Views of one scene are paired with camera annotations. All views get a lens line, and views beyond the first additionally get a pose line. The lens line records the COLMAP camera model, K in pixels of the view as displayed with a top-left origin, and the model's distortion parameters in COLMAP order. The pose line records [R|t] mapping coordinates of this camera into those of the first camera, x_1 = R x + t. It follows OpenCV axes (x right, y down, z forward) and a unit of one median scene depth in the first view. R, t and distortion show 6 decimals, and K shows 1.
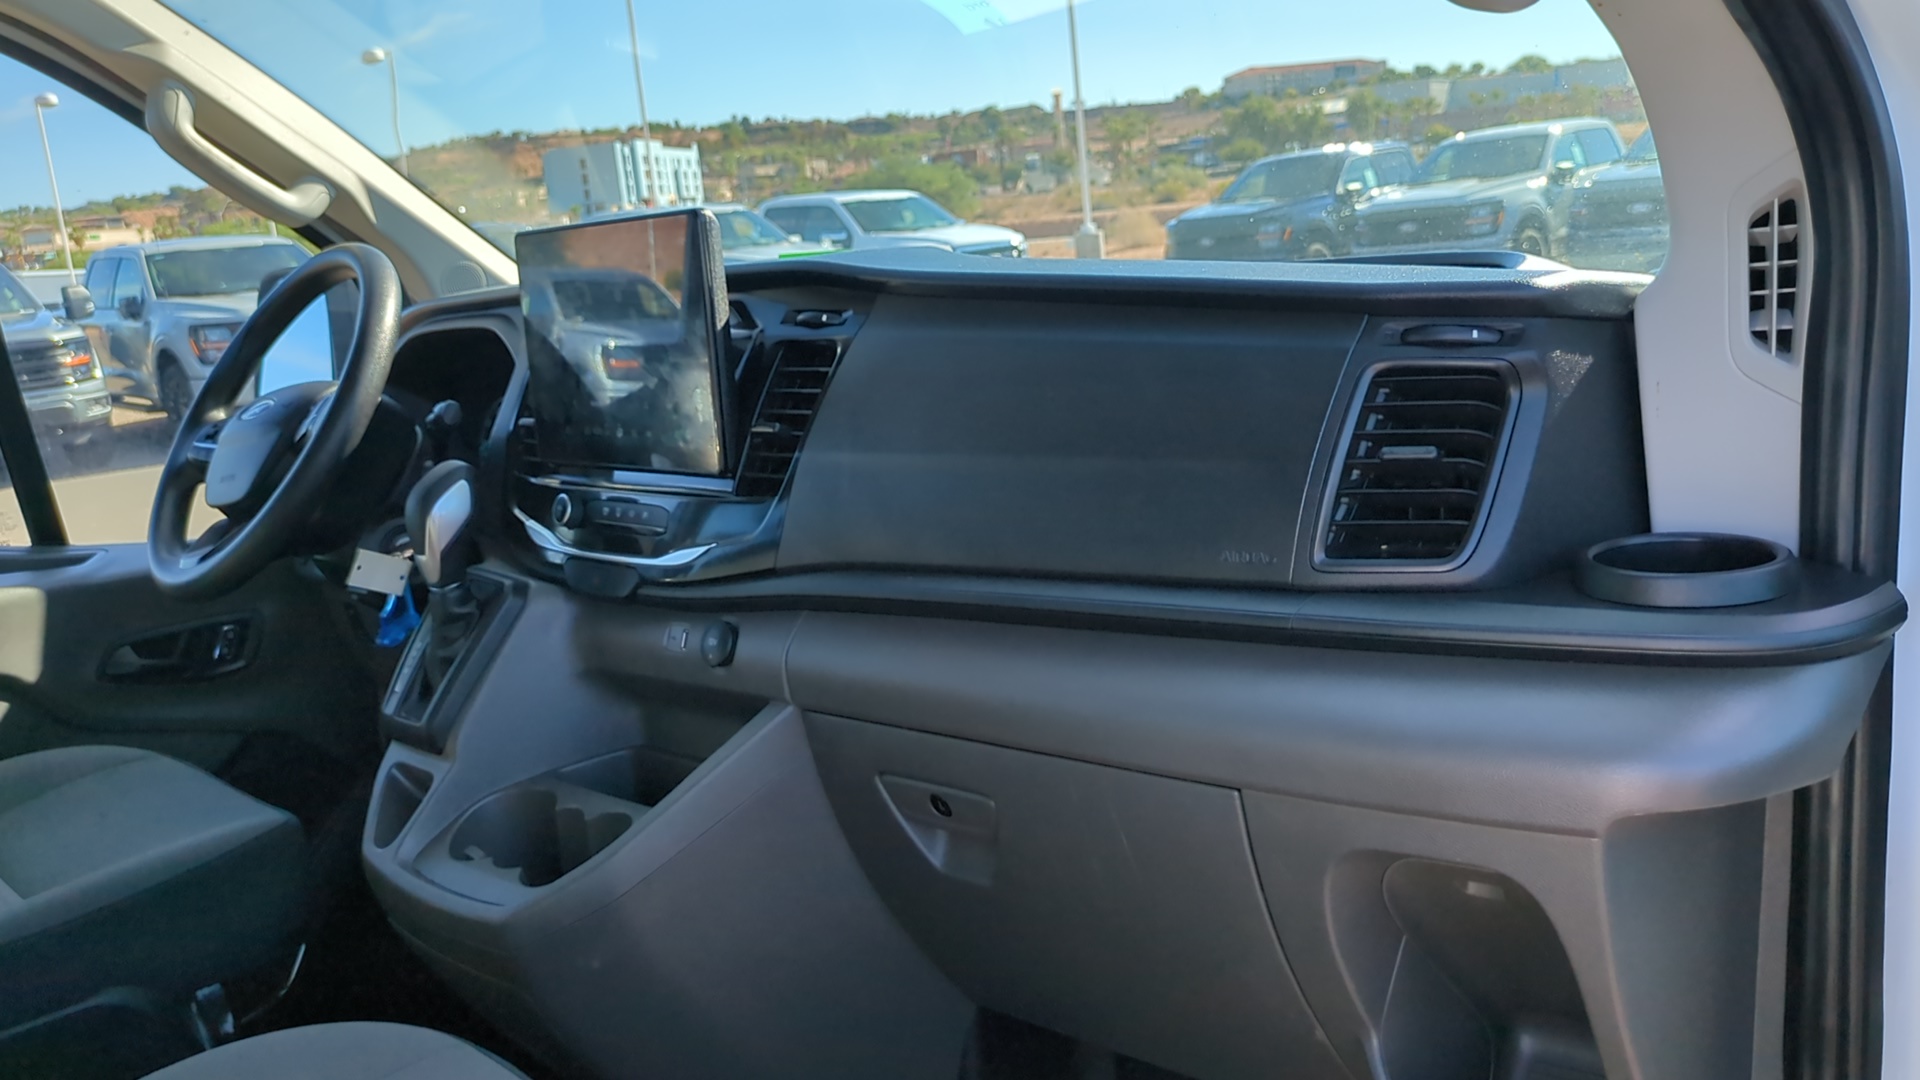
lens RADIAL K [[1633.0, 0, 968.6], [0, 1633.0, 529.7], [0, 0, 1]] dist [0.074919, -0.110628]
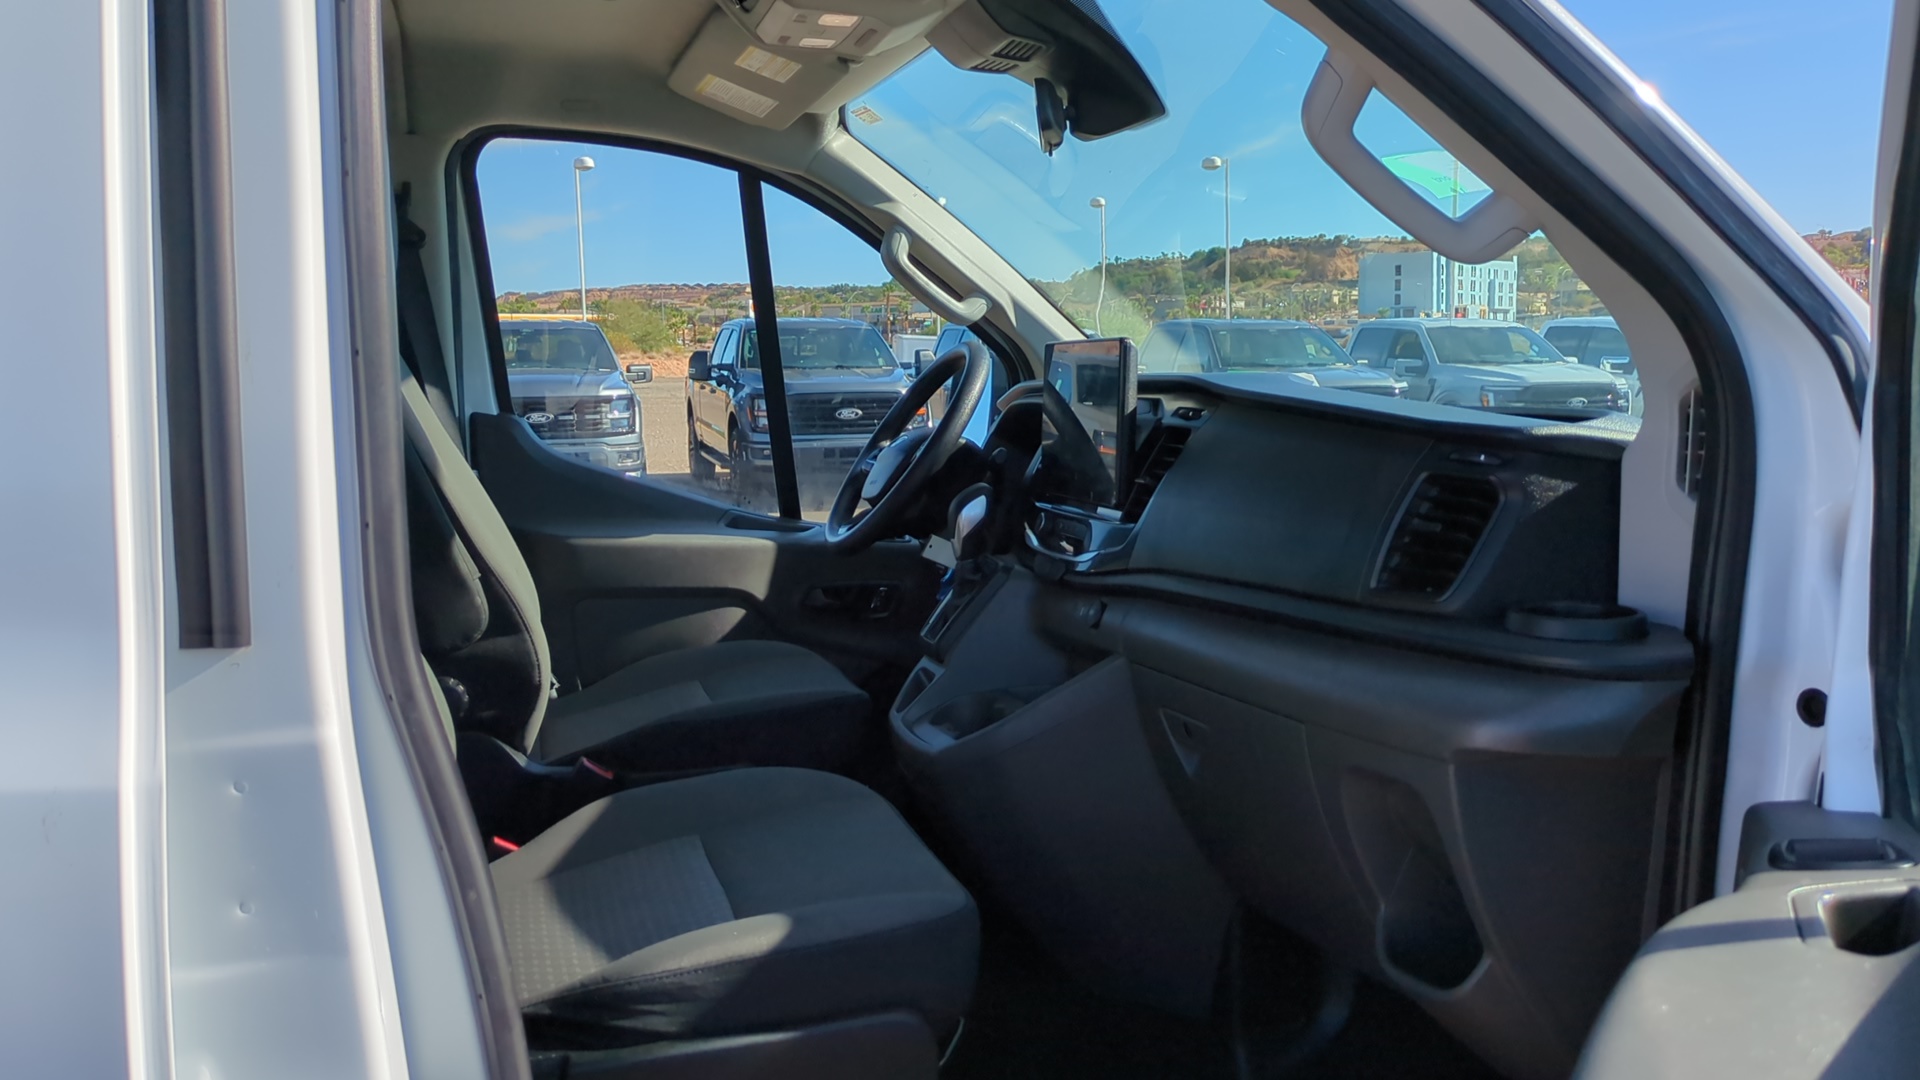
lens RADIAL K [[1627.5, 0, 1000.8], [0, 1627.5, 533.9], [0, 0, 1]] dist [0.082362, 0.002905]
pose [[0.893593, 0.131493, -0.429188, 0.361258], [-0.156587, 0.987384, -0.023513, 0.038712], [0.420681, 0.088217, 0.902909, -0.377751]]
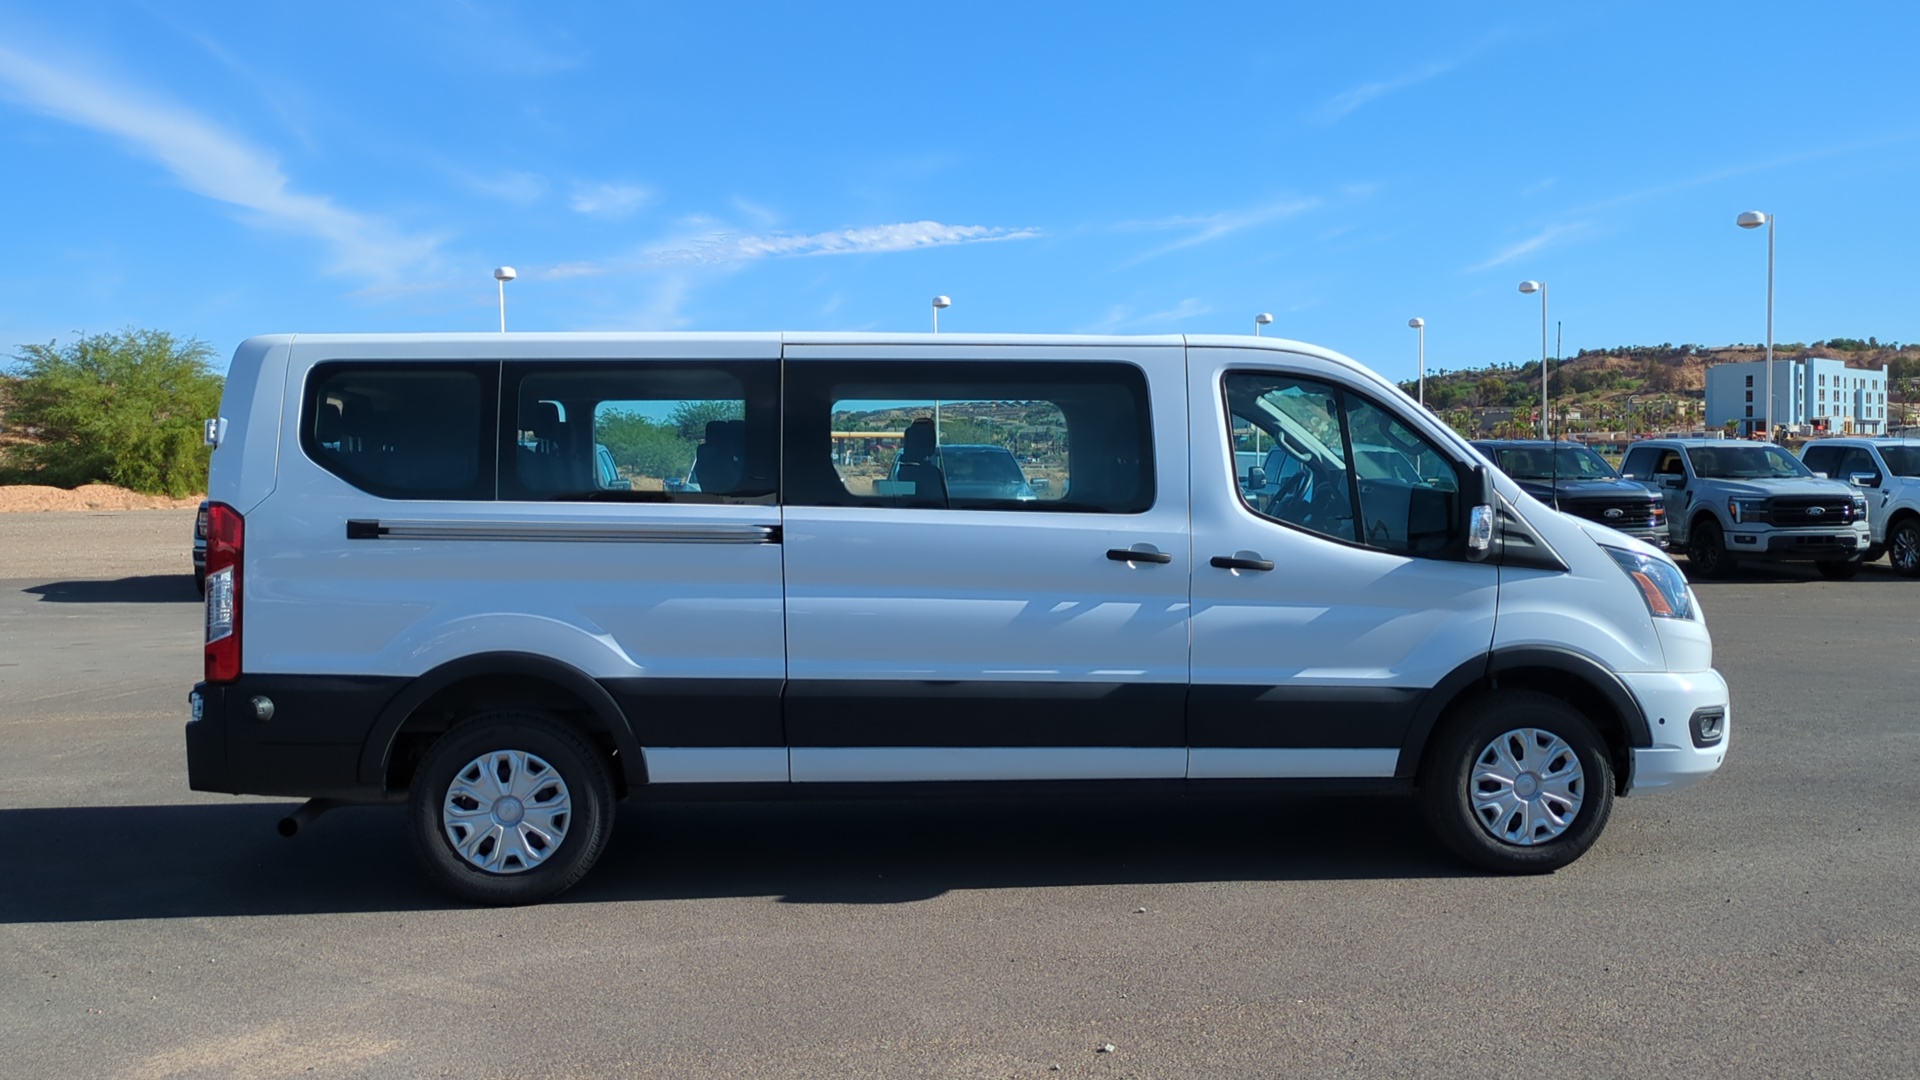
lens RADIAL K [[1633.0, 0, 968.6], [0, 1633.0, 529.7], [0, 0, 1]] dist [0.074919, -0.110628]
pose [[0.782124, 0.105702, -0.614093, 1.971686], [-0.179472, 0.981958, -0.059559, 0.501600], [0.596718, 0.156795, 0.786983, -3.616522]]
